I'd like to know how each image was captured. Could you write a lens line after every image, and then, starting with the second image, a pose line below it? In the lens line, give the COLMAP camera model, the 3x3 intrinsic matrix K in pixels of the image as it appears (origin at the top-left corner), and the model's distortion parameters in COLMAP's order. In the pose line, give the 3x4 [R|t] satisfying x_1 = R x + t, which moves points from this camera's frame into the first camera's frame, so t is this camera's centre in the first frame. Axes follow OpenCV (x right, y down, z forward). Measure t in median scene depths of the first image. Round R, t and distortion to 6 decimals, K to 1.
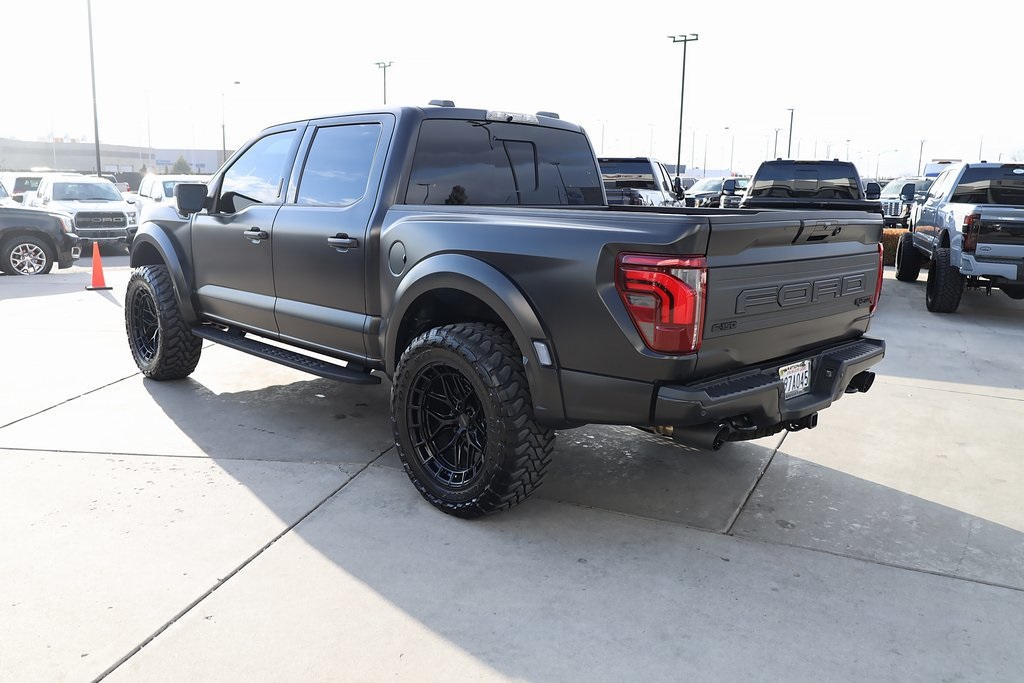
lens RADIAL K [[807.7, 0, 512.0], [0, 807.7, 341.5], [0, 0, 1]] dist [-0.048555, 0.071082]
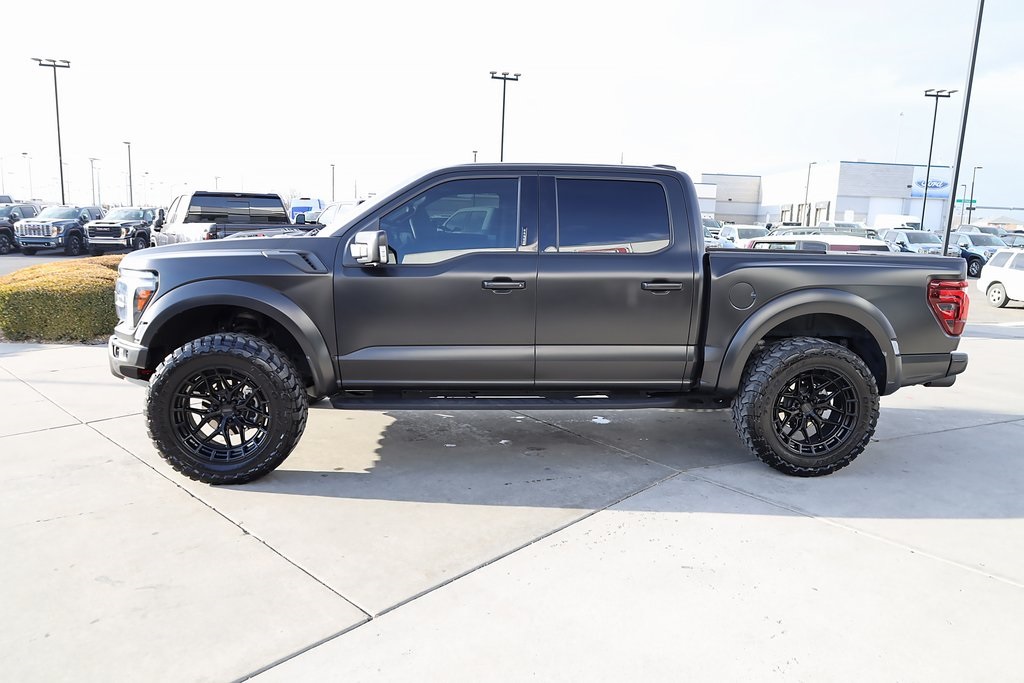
lens RADIAL K [[699.0, 0, 512.0], [0, 699.0, 341.5], [0, 0, 1]] dist [-0.021345, -0.001995]
pose [[0.635132, -0.123336, 0.762493, -1.103941], [0.130150, 0.990143, 0.051748, -0.122889], [-0.761360, 0.066371, 0.644924, 0.525687]]
